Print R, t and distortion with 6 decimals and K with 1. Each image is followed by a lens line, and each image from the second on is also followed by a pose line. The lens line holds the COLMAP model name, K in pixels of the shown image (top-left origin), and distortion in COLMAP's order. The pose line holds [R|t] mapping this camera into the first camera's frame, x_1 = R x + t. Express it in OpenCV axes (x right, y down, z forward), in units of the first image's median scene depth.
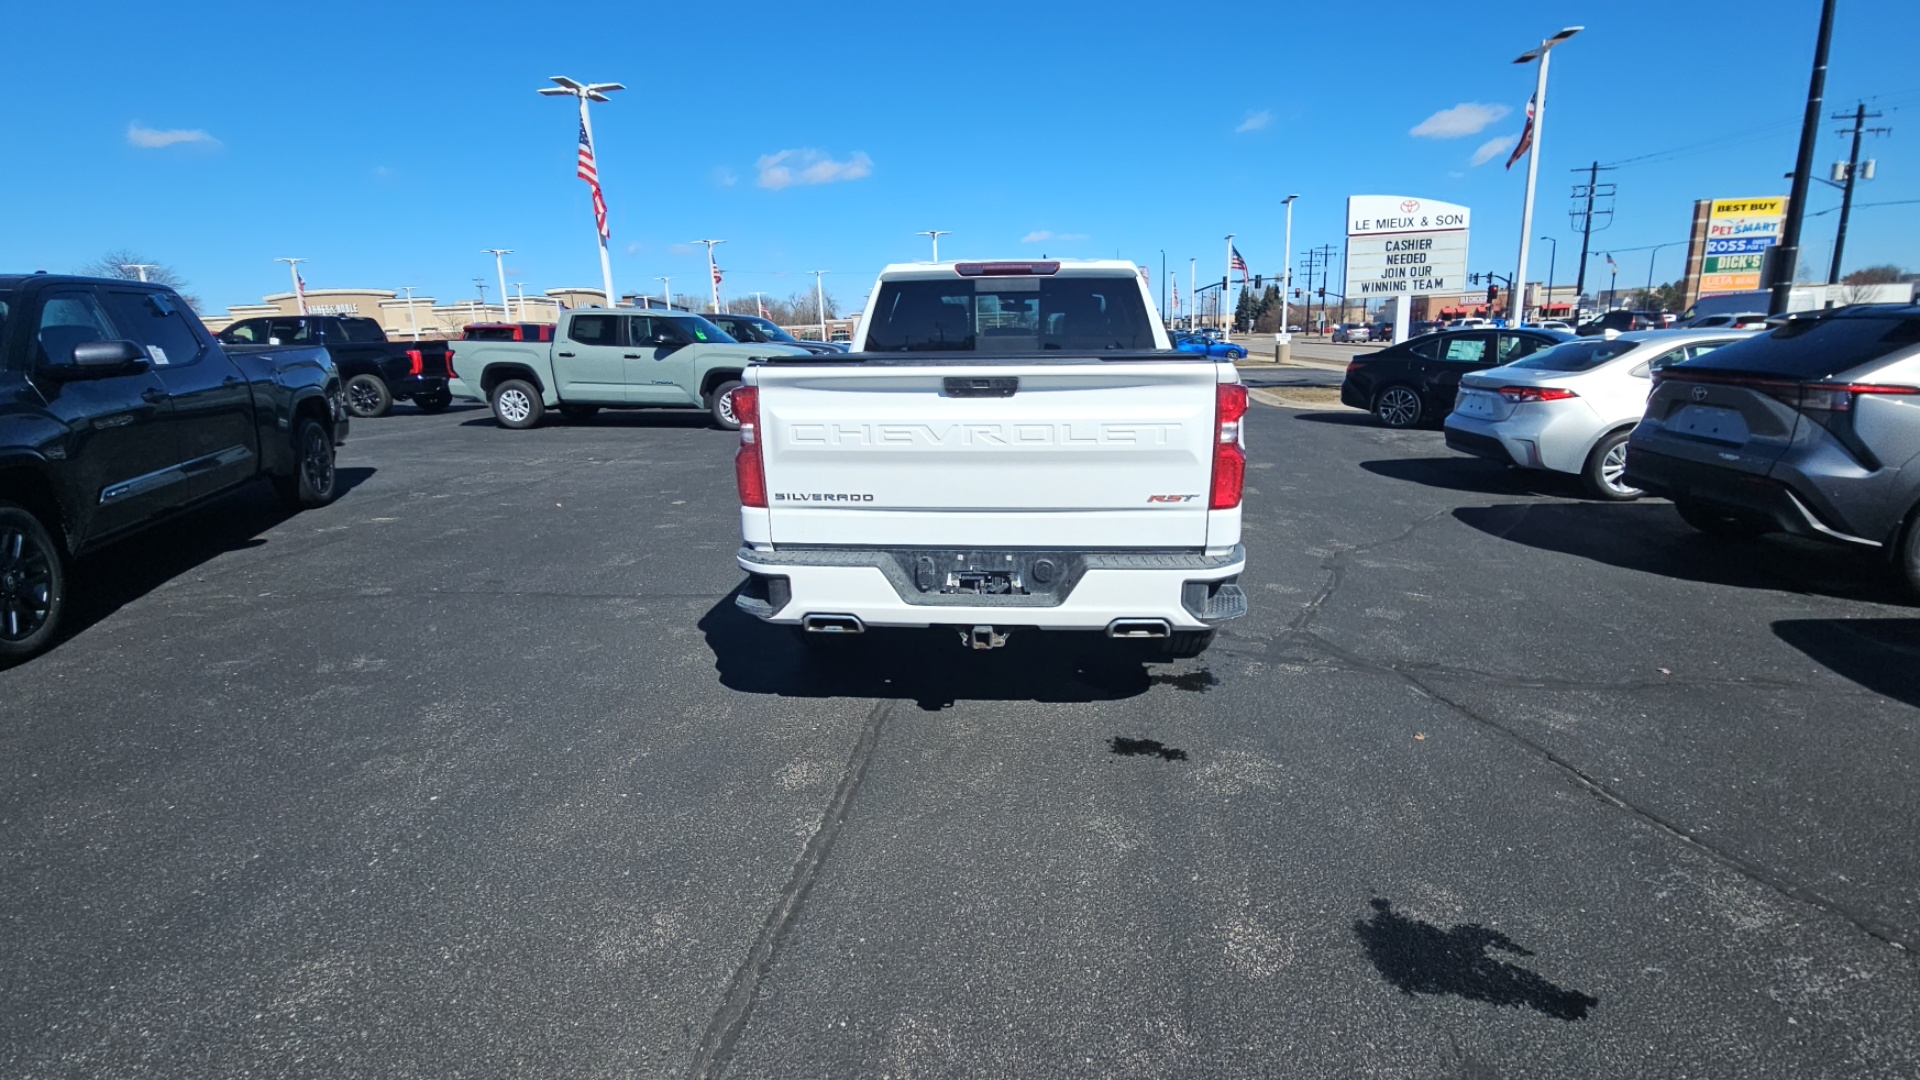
lens RADIAL K [[854.8, 0, 978.5], [0, 854.8, 537.3], [0, 0, 1]] dist [0.008213, -0.006992]
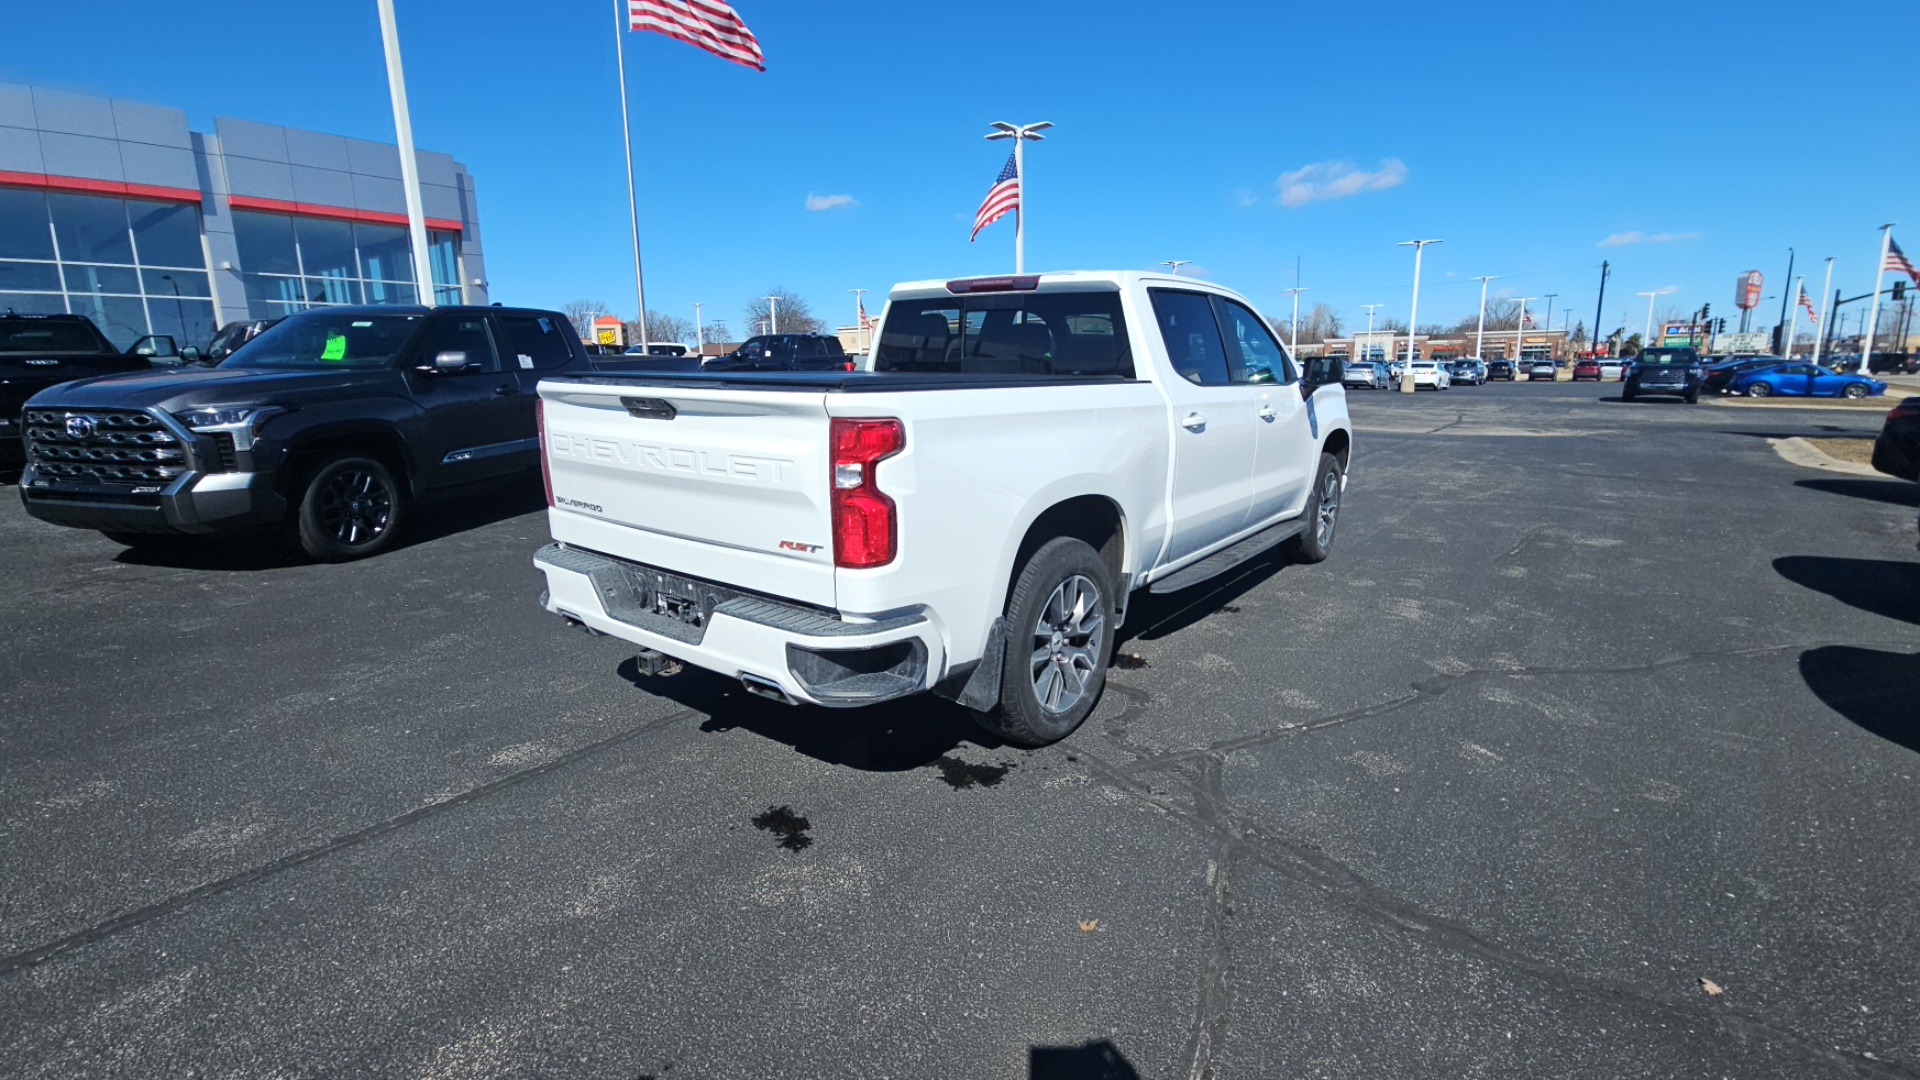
lens RADIAL K [[854.8, 0, 978.5], [0, 854.8, 537.3], [0, 0, 1]] dist [0.008213, -0.006992]
pose [[0.849941, 0.124165, -0.512038, 0.590444], [-0.134758, 0.990740, 0.016558, -0.067380], [0.509352, 0.054928, 0.858803, 0.251363]]
